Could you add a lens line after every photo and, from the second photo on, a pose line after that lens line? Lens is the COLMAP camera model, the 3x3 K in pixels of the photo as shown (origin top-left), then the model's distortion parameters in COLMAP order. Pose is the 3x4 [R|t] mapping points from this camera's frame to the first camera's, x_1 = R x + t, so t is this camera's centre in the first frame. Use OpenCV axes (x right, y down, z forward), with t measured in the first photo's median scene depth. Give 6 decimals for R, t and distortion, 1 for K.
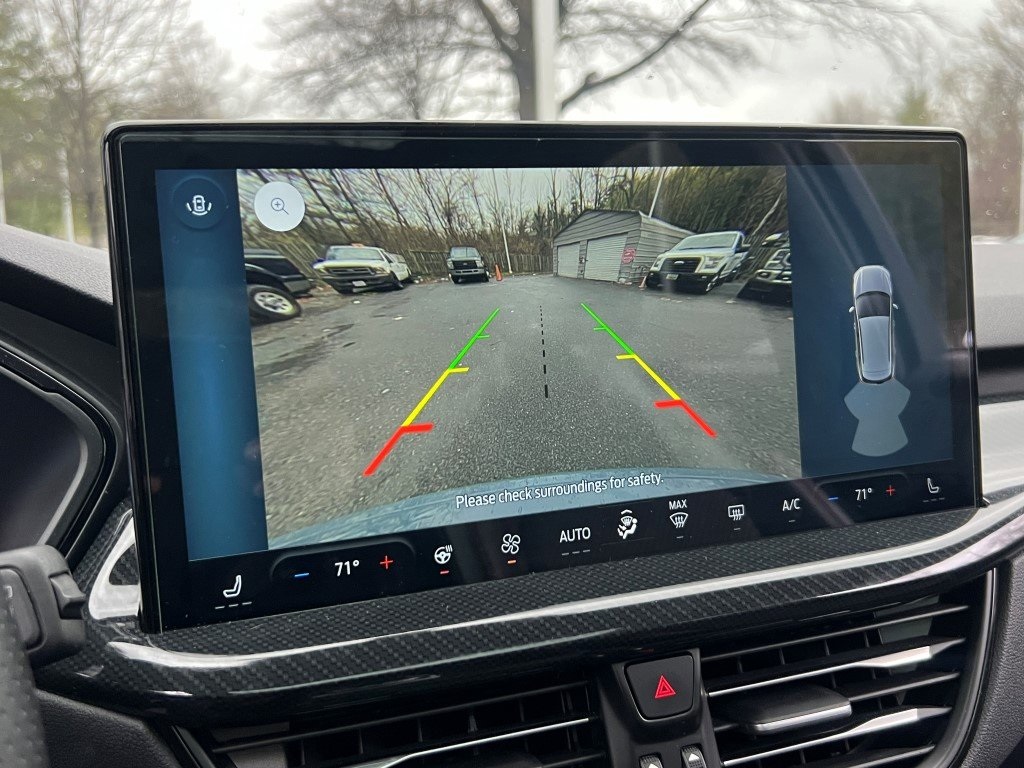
lens RADIAL K [[1056.4, 0, 526.8], [0, 1056.4, 394.6], [0, 0, 1]] dist [0.018917, 0.000000]
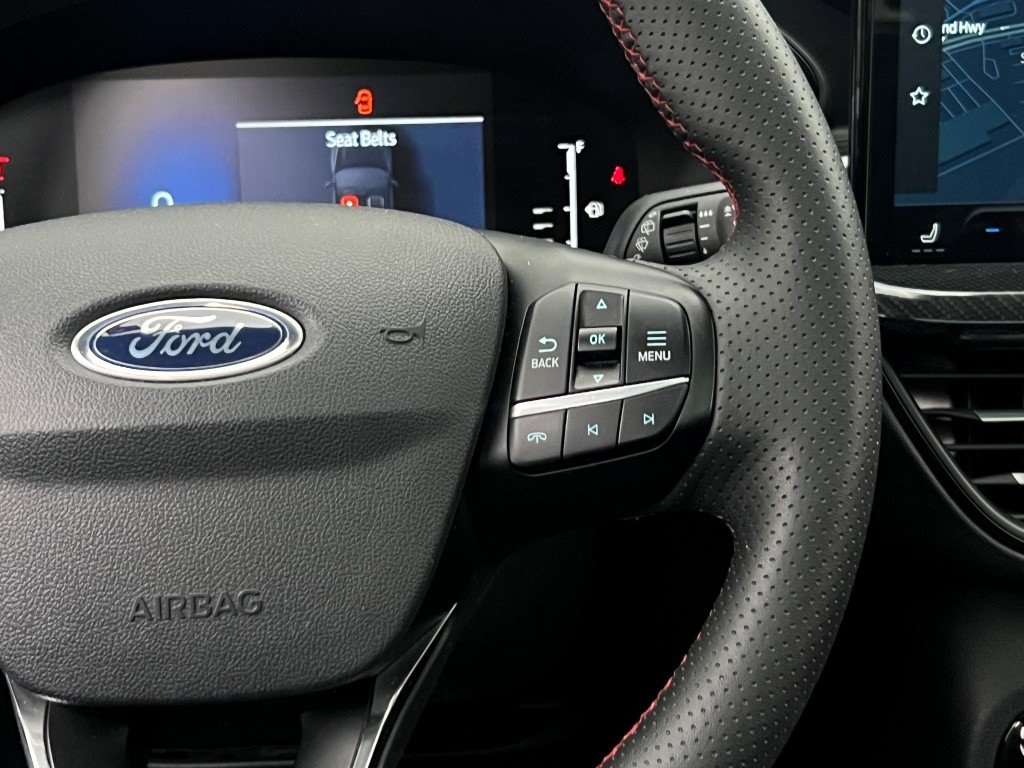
lens RADIAL K [[1743.6, 0, 512.7], [0, 1743.6, 399.2], [0, 0, 1]] dist [0.105524, 0.000000]
pose [[0.939077, 0.122187, -0.321256, -0.070742], [-0.064251, 0.980607, 0.185153, 0.037061], [0.337649, -0.153232, 0.928716, -0.776930]]
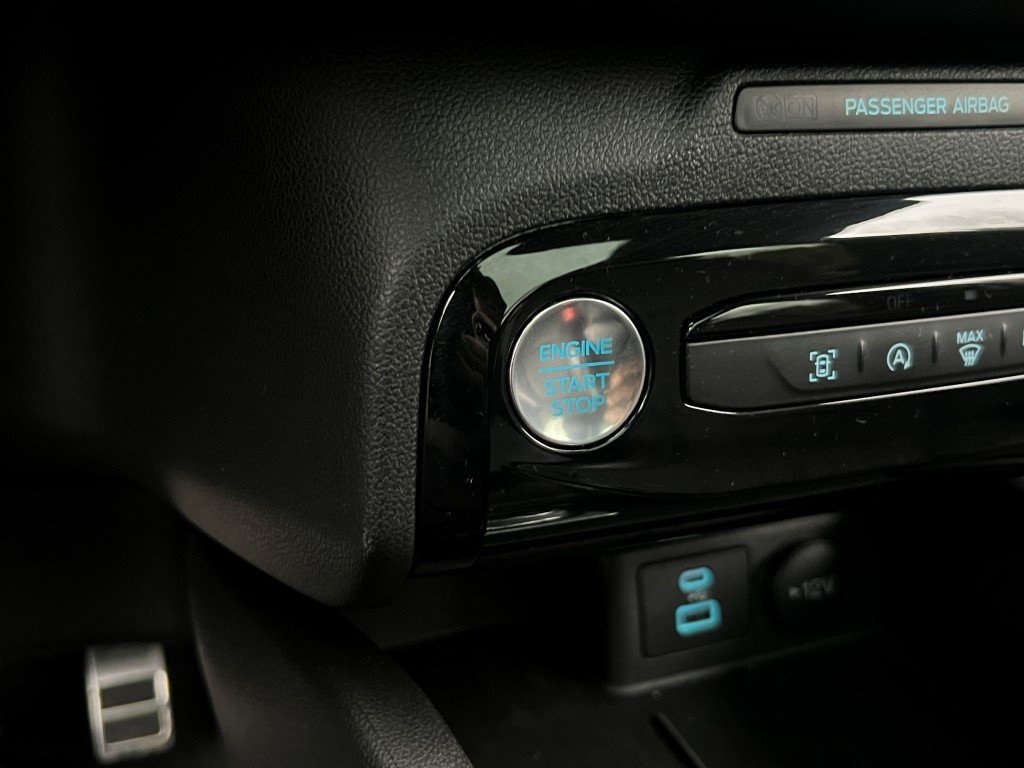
lens RADIAL K [[1056.4, 0, 507.9], [0, 1056.4, 382.8], [0, 0, 1]] dist [0.018917, 0.000000]
pose [[0.996174, 0.082037, 0.030127, -0.111955], [-0.087292, 0.950644, 0.297752, 0.524161], [-0.004213, -0.299243, 0.954168, 0.427465]]
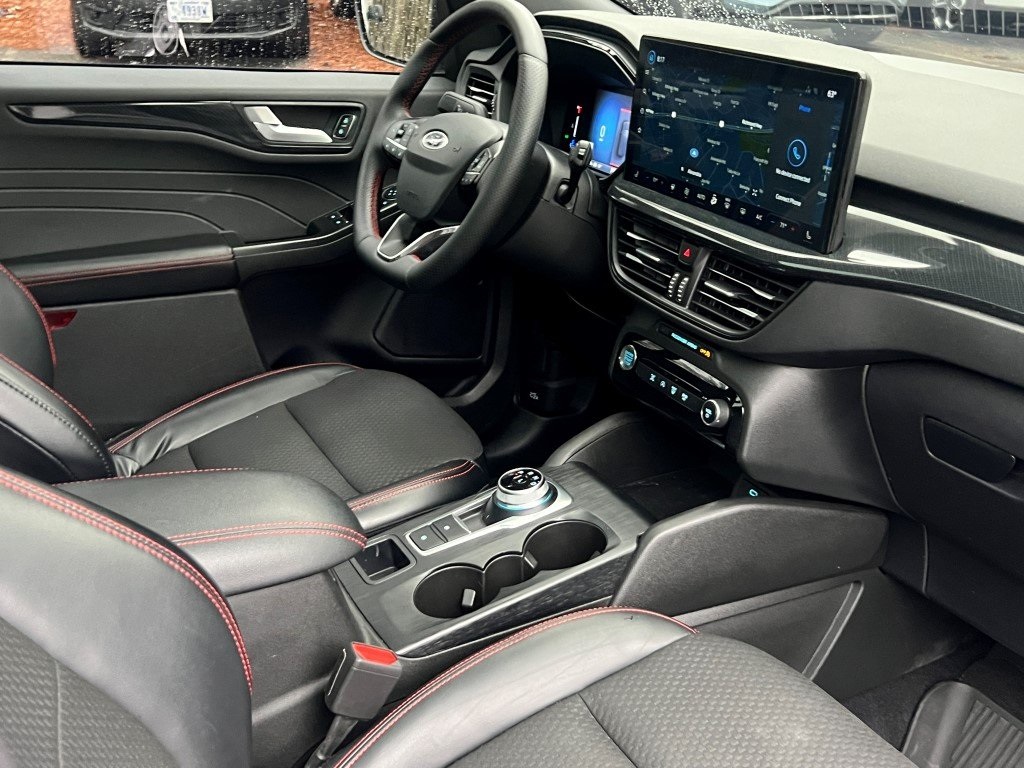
lens RADIAL K [[1119.6, 0, 512.1], [0, 1119.6, 384.8], [0, 0, 1]] dist [0.019028, 0.000000]
pose [[0.103304, 0.422223, -0.900586, 2.988754], [-0.155246, 0.901178, 0.404693, -0.563611], [0.982460, 0.098006, 0.158644, 0.075685]]
